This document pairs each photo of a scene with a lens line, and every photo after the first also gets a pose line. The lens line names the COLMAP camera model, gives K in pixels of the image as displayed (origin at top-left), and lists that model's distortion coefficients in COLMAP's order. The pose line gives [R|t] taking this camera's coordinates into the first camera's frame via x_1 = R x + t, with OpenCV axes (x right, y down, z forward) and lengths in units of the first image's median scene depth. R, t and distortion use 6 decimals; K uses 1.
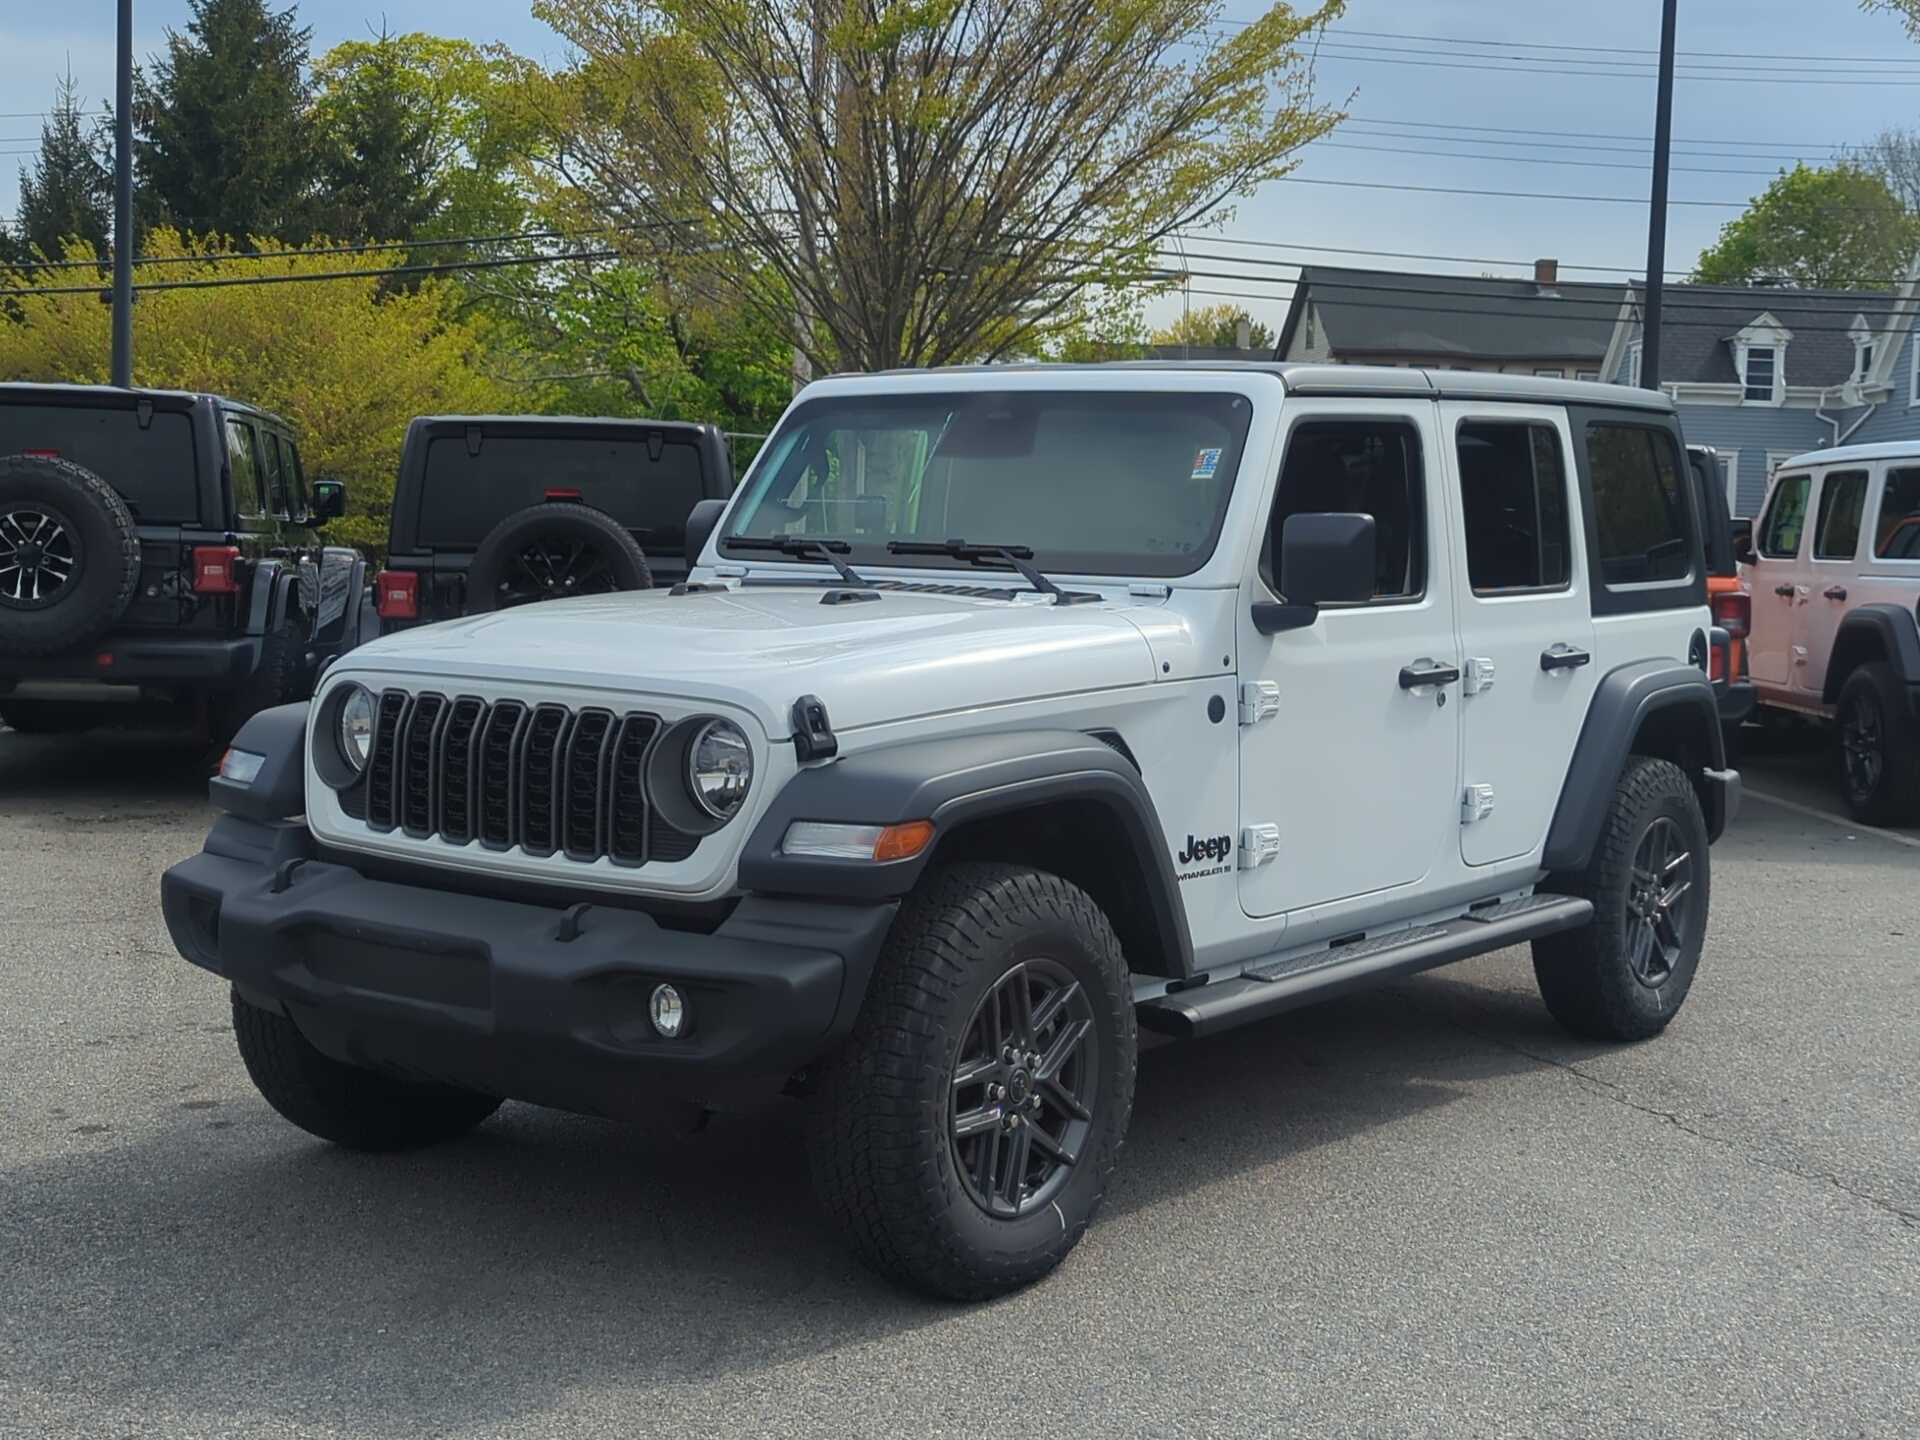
lens RADIAL K [[2549.2, 0, 967.4], [0, 2549.2, 706.9], [0, 0, 1]] dist [0.048086, 0.000000]
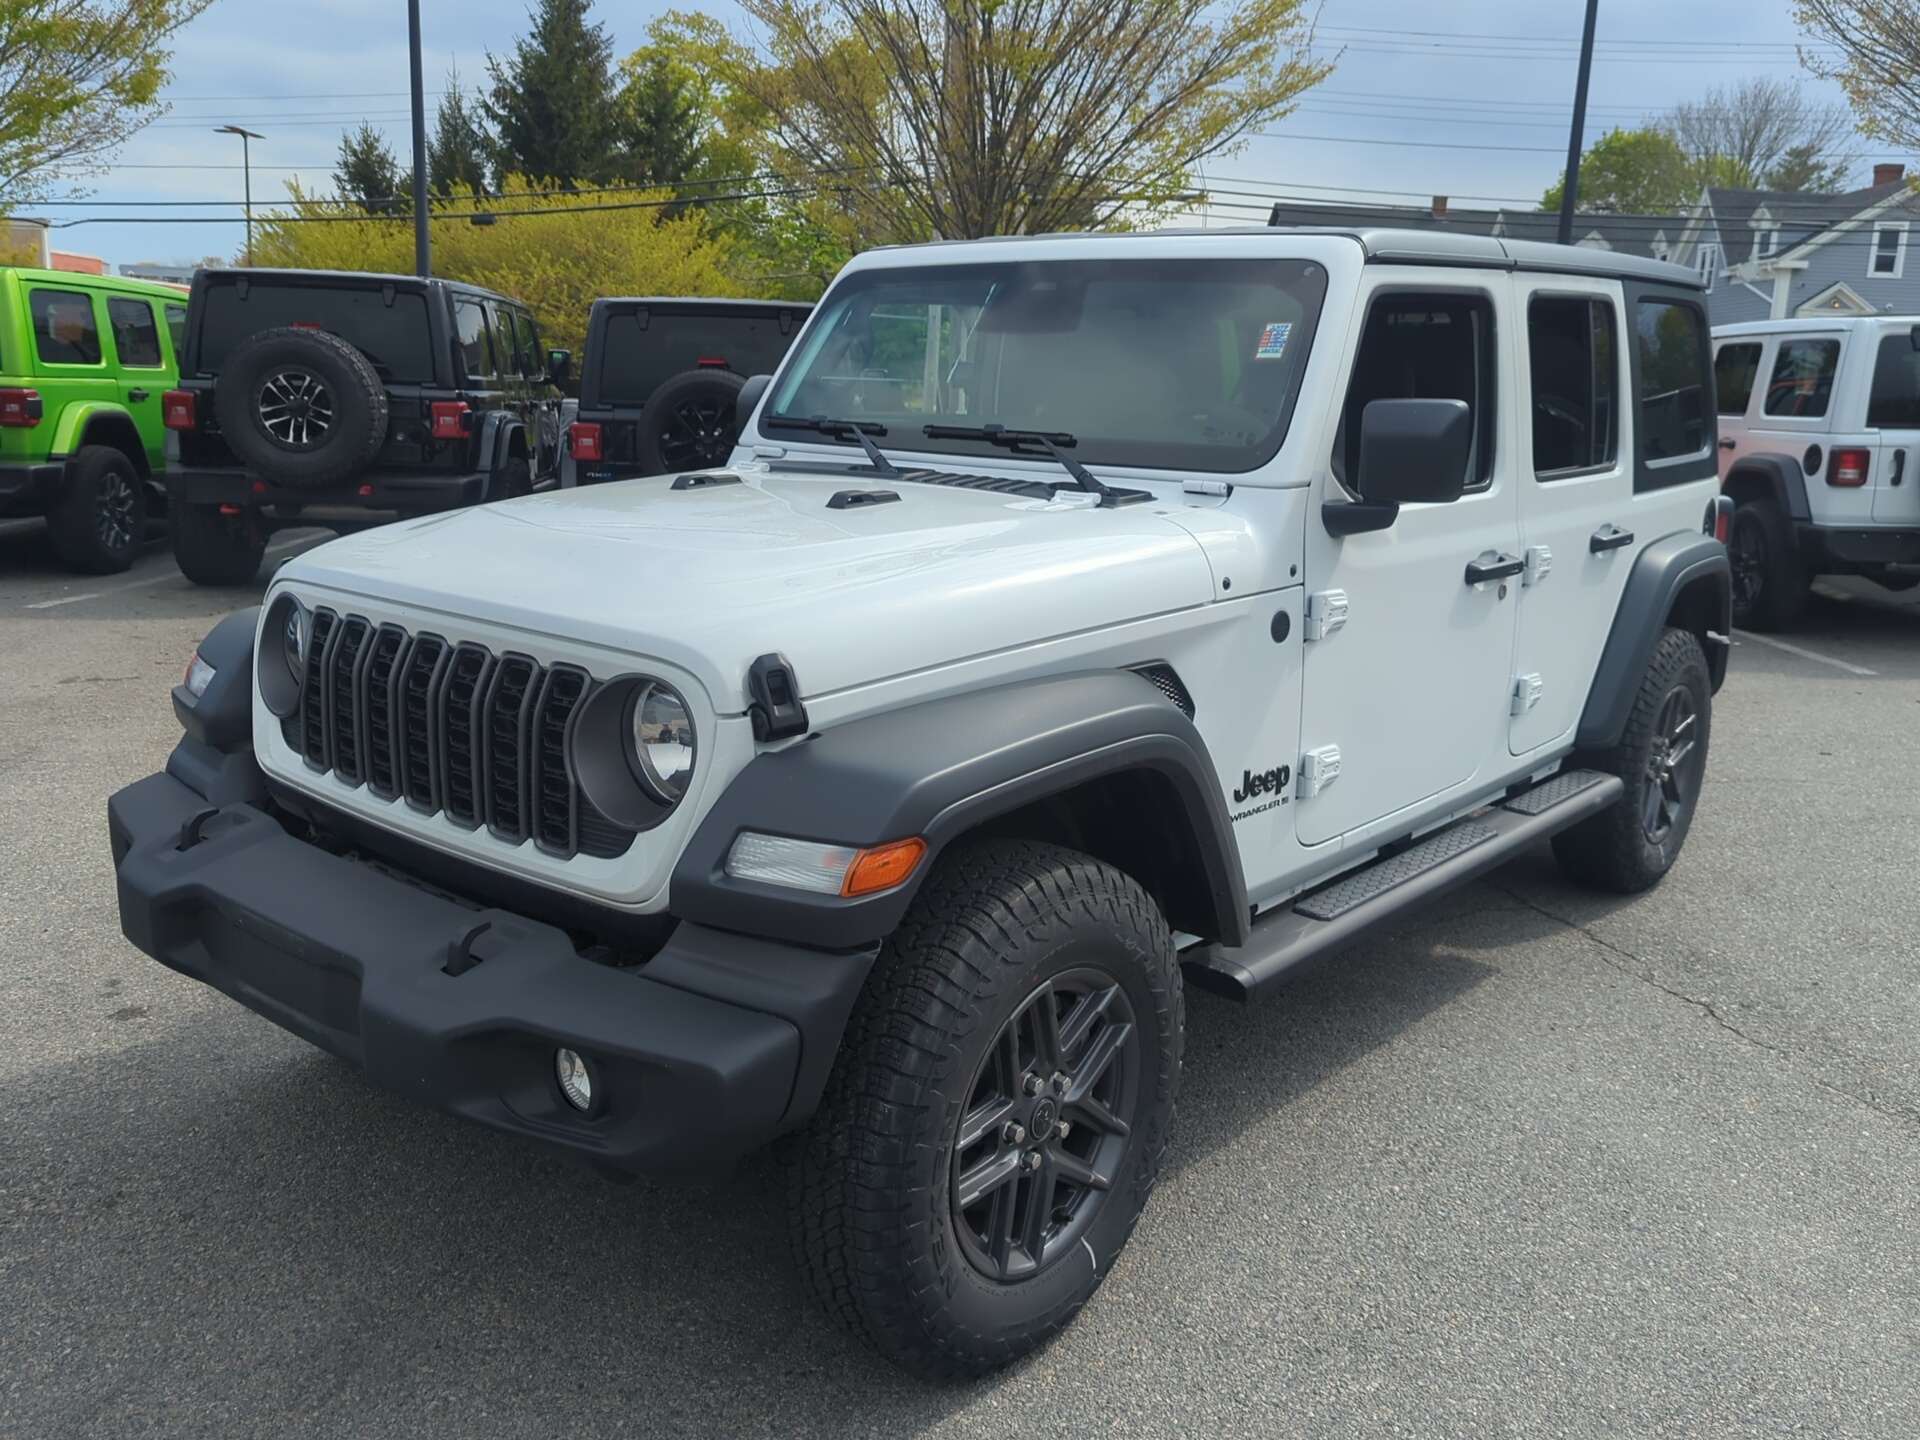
lens RADIAL K [[1556.7, 0, 968.9], [0, 1556.7, 708.6], [0, 0, 1]] dist [0.052660, -0.025797]
pose [[0.998675, 0.014884, -0.049262, 0.014345], [-0.007943, 0.990372, 0.138203, -0.037762], [0.050844, -0.137629, 0.989178, 0.384294]]
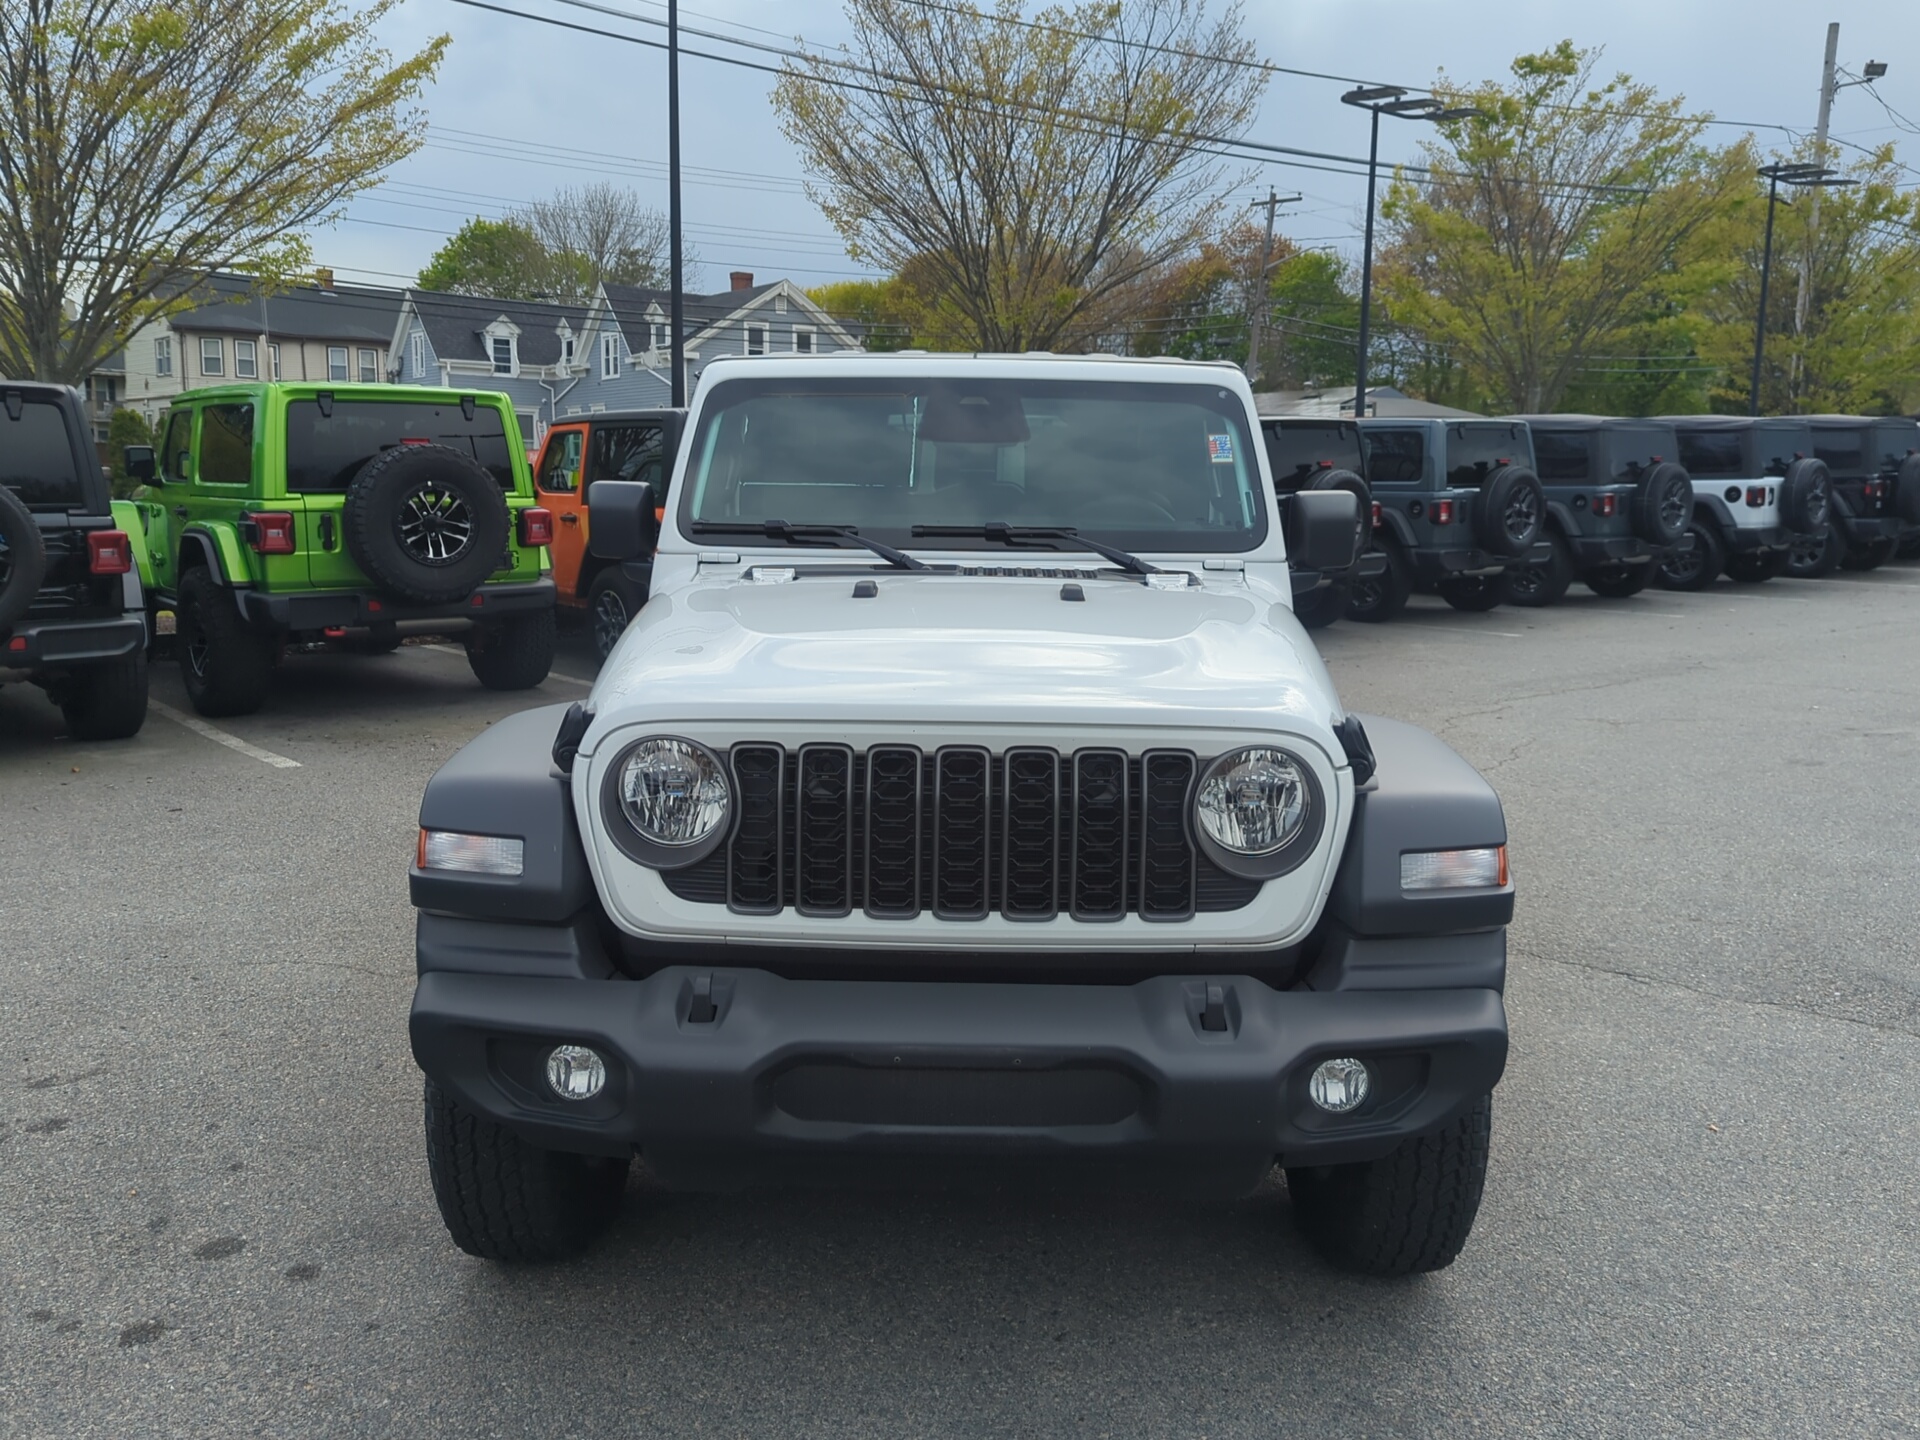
lens RADIAL K [[1556.7, 0, 968.1], [0, 1556.7, 728.4], [0, 0, 1]] dist [0.052660, -0.025797]
pose [[0.799709, -0.112954, 0.589666, -0.367188], [0.050563, 0.991325, 0.121321, -0.054417], [-0.598254, -0.067206, 0.798483, 0.442207]]
